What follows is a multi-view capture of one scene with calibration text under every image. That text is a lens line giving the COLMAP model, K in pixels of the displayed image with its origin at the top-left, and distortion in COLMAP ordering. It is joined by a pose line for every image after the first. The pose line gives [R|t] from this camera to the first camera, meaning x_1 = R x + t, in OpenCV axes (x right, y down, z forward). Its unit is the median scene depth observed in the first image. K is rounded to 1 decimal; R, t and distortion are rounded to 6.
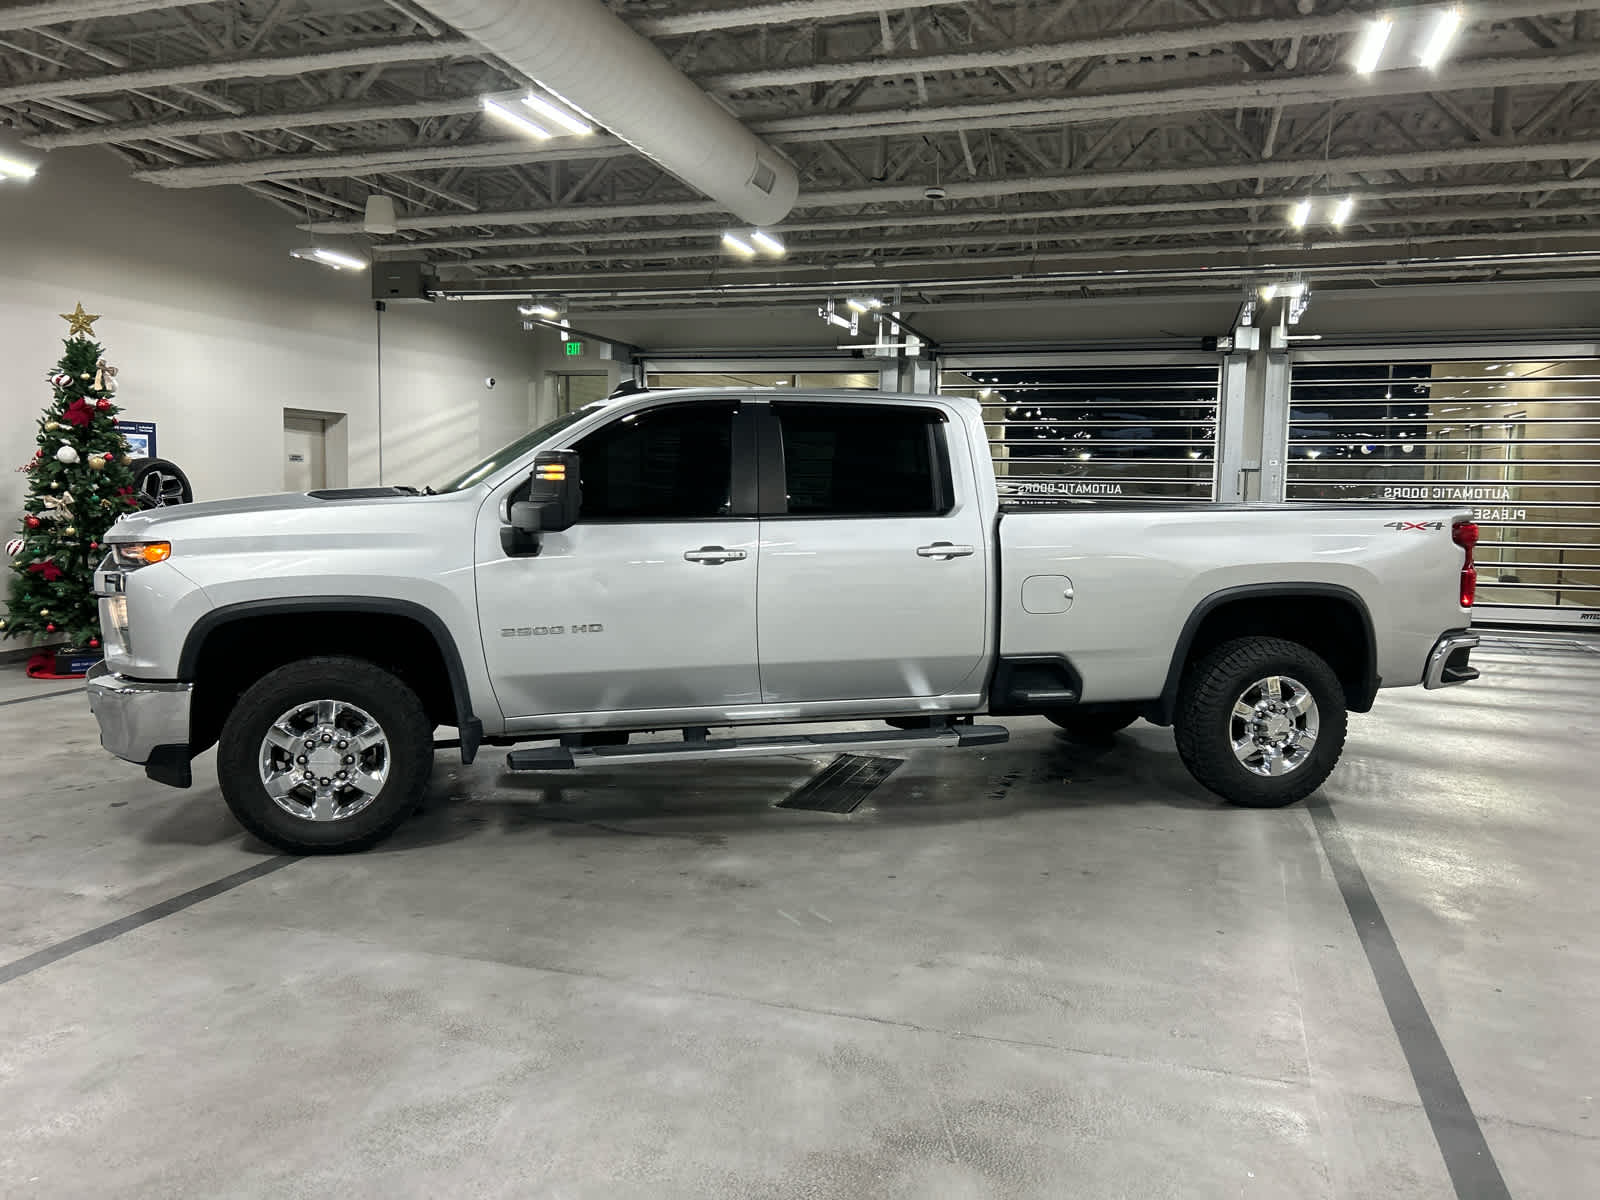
lens RADIAL K [[1198.1, 0, 789.3], [0, 1198.1, 590.1], [0, 0, 1]] dist [0.055072, -0.058136]
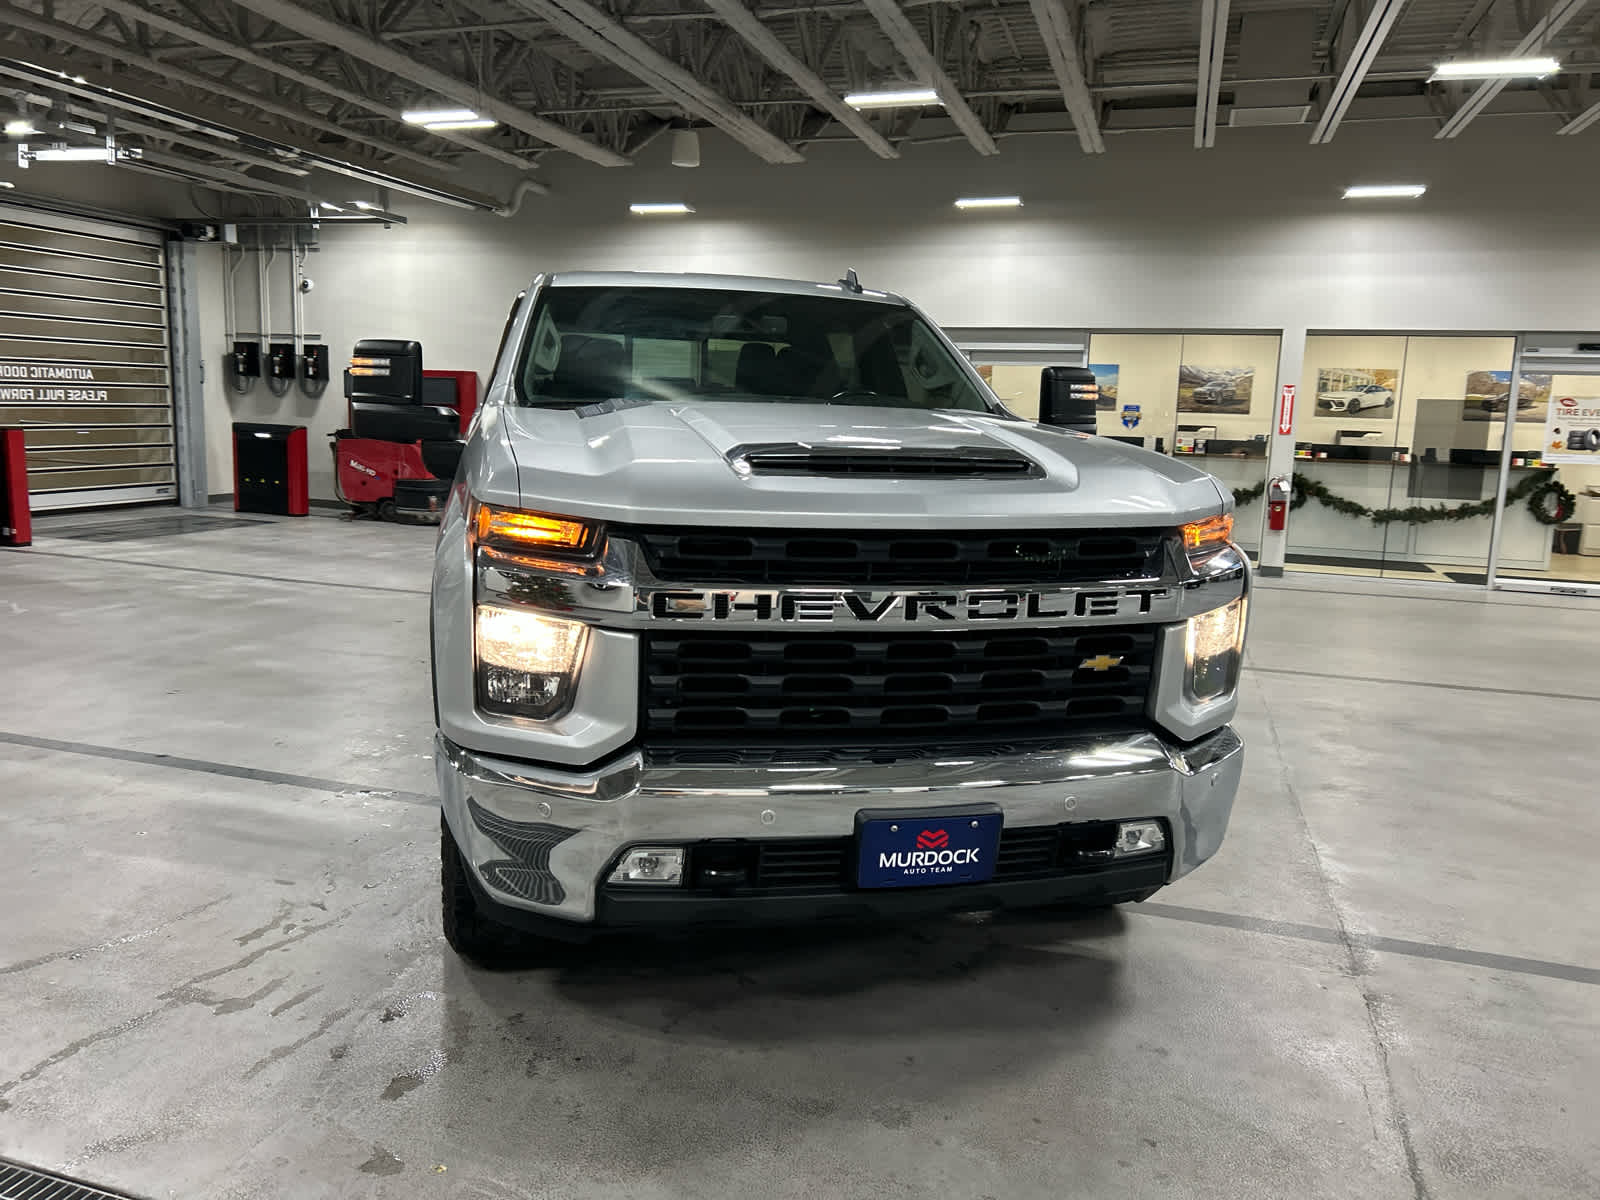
lens RADIAL K [[1198.1, 0, 784.2], [0, 1198.1, 603.7], [0, 0, 1]] dist [0.055072, -0.058136]
pose [[-0.002468, -0.178651, 0.983909, -0.951247], [0.055477, 0.982373, 0.178511, -0.095290], [-0.998457, 0.055025, 0.007486, 1.011134]]
